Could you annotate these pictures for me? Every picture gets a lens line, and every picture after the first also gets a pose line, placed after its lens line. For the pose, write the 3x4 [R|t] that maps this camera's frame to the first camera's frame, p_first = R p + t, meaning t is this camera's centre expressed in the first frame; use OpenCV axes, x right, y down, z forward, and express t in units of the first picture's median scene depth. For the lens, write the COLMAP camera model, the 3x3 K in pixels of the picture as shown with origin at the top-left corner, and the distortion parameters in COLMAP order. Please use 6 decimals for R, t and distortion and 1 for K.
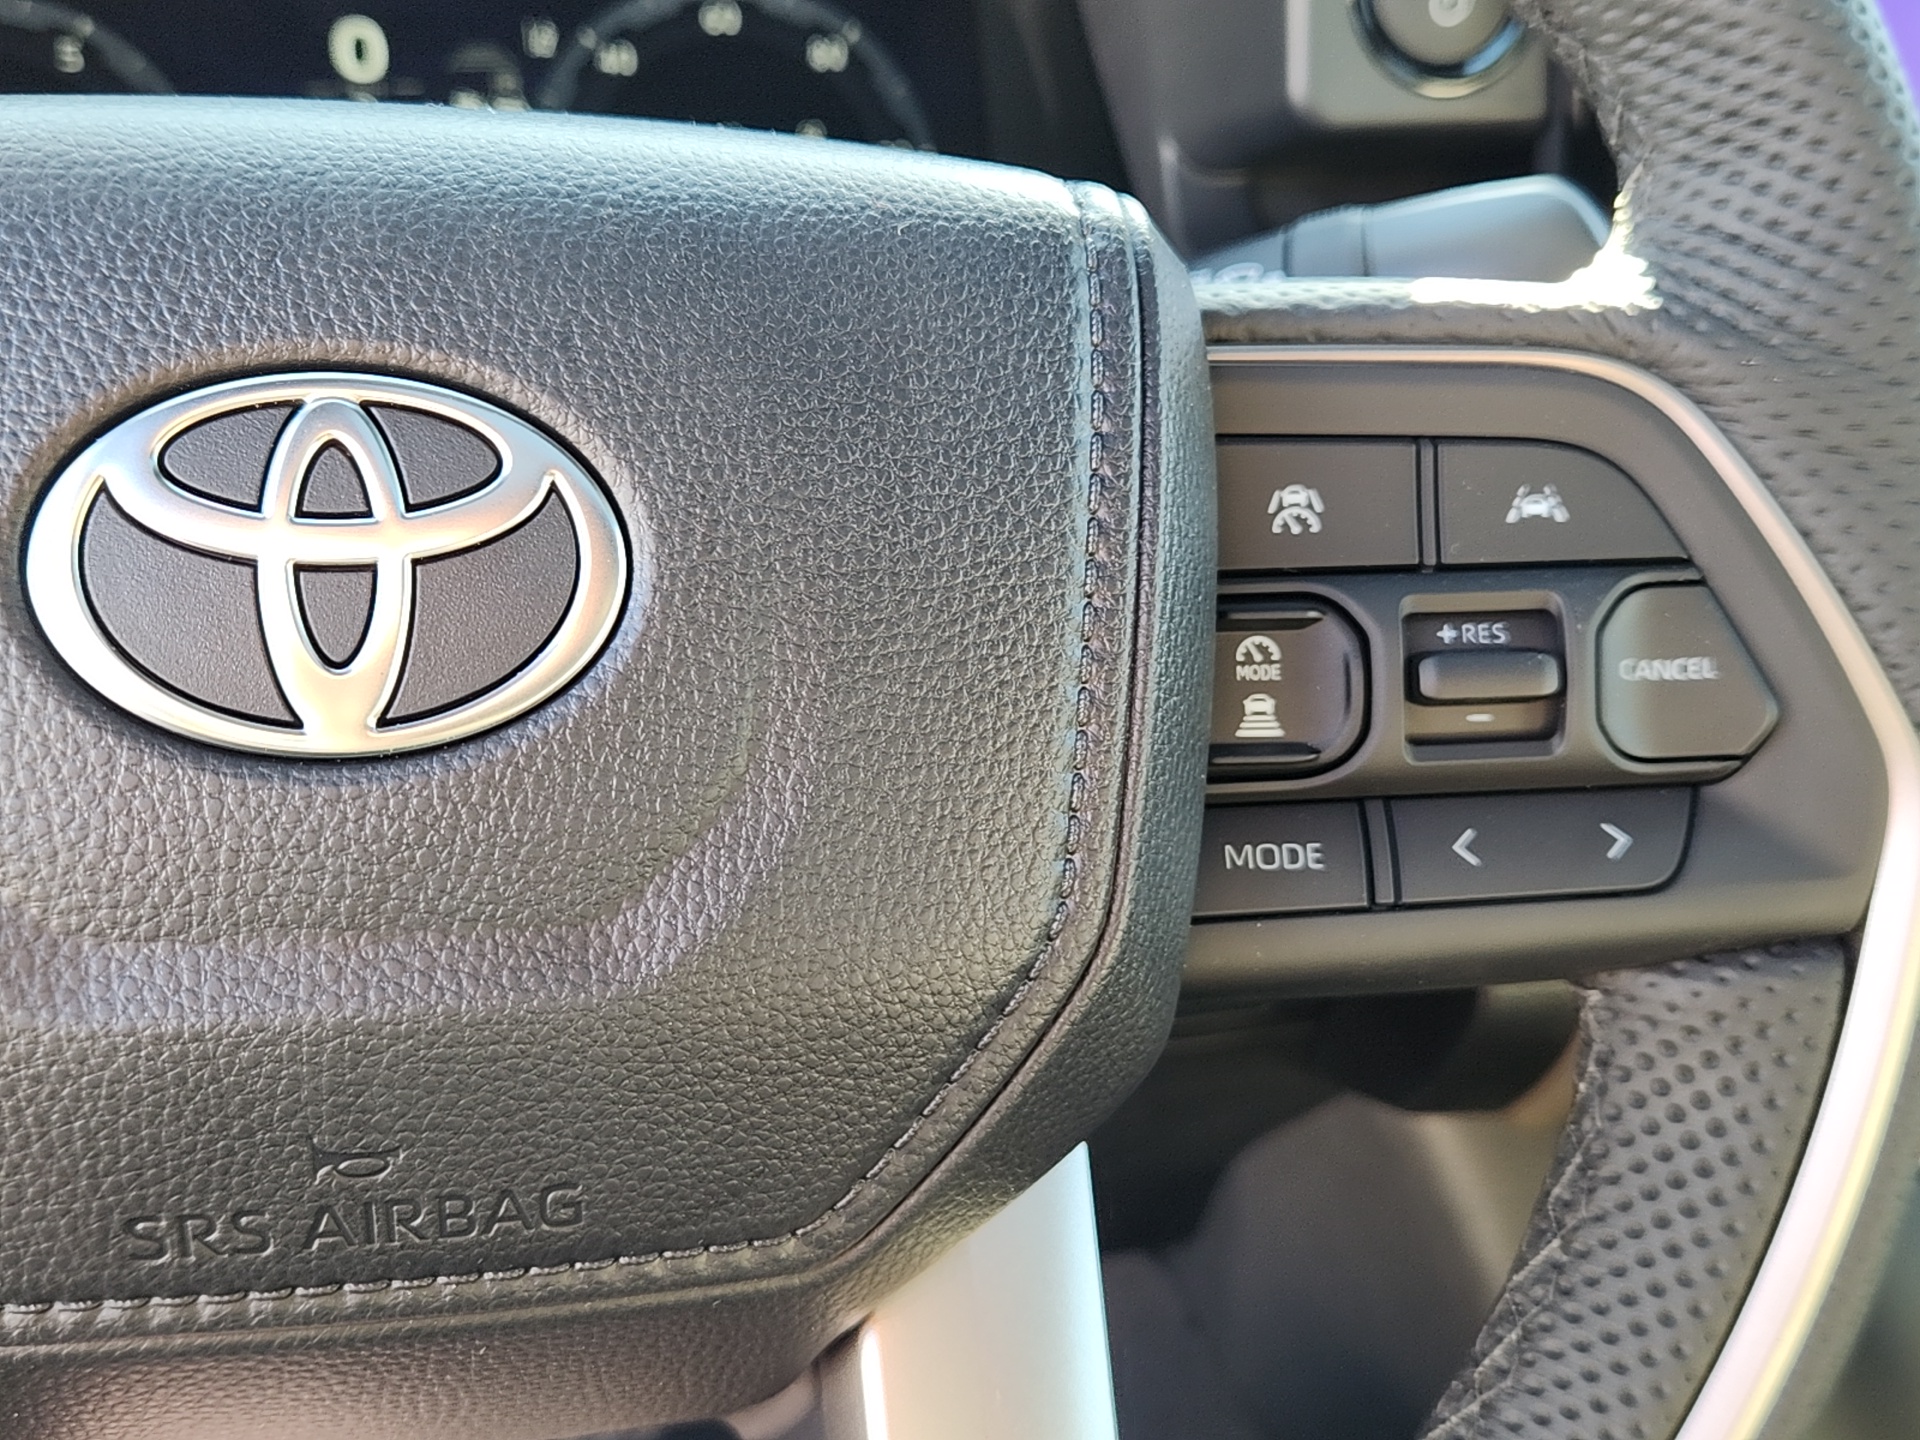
lens RADIAL K [[1971.4, 0, 960.0], [0, 1971.4, 720.0], [0, 0, 1]] dist [0.095234, -0.178182]
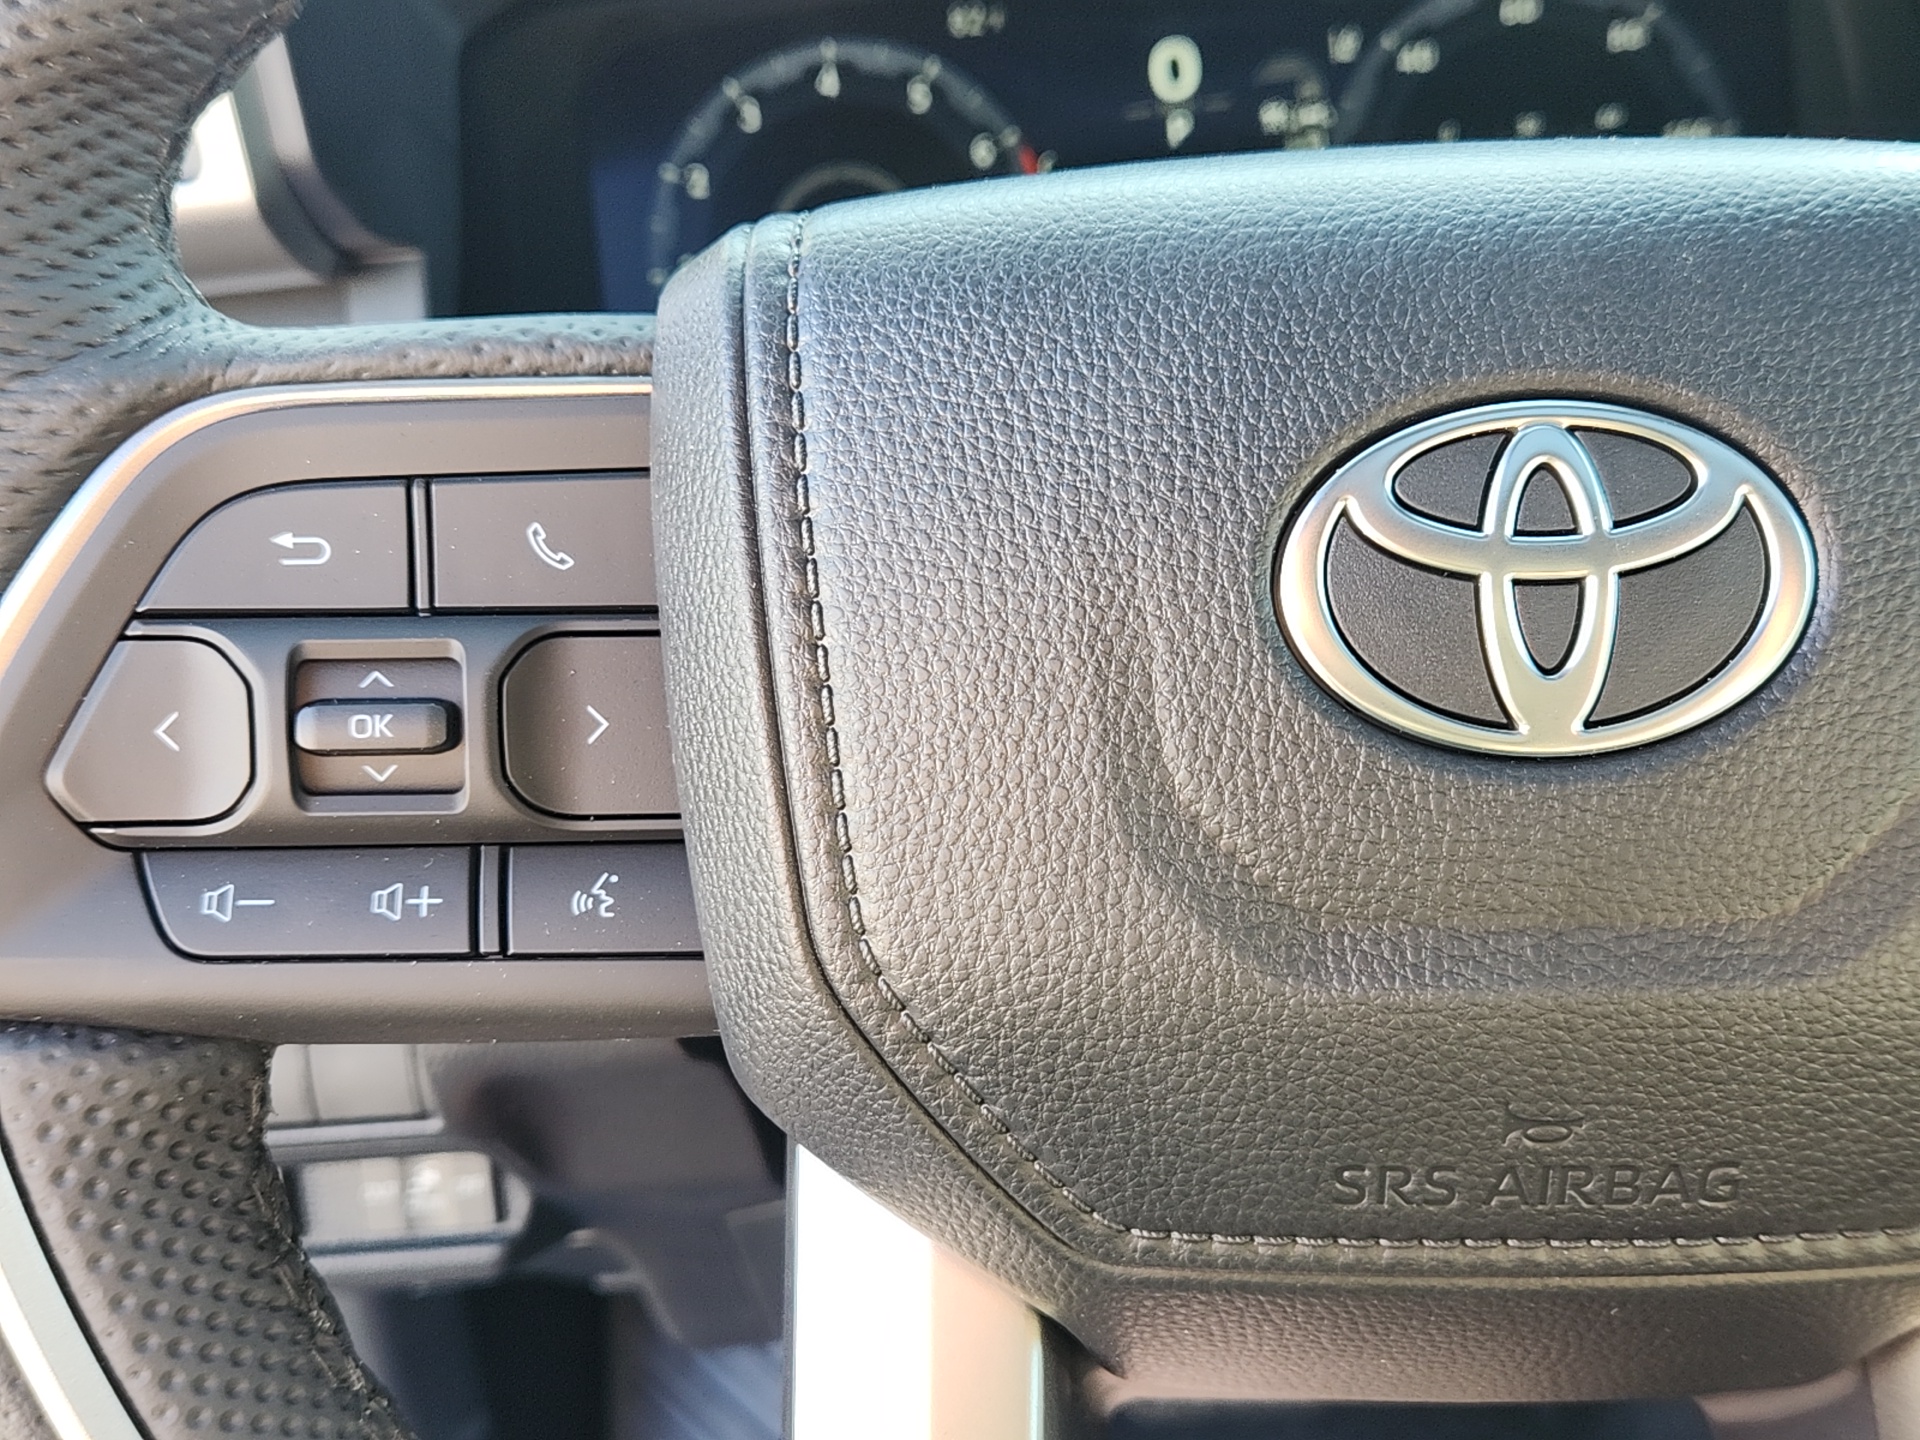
lens RADIAL K [[2006.9, 0, 959.9], [0, 2006.9, 746.3], [0, 0, 1]] dist [0.027431, -0.040274]
pose [[0.968485, 0.009466, -0.248893, -0.340416], [-0.004119, 0.999750, 0.021998, -0.009344], [0.249039, -0.020280, 0.968281, -0.137301]]
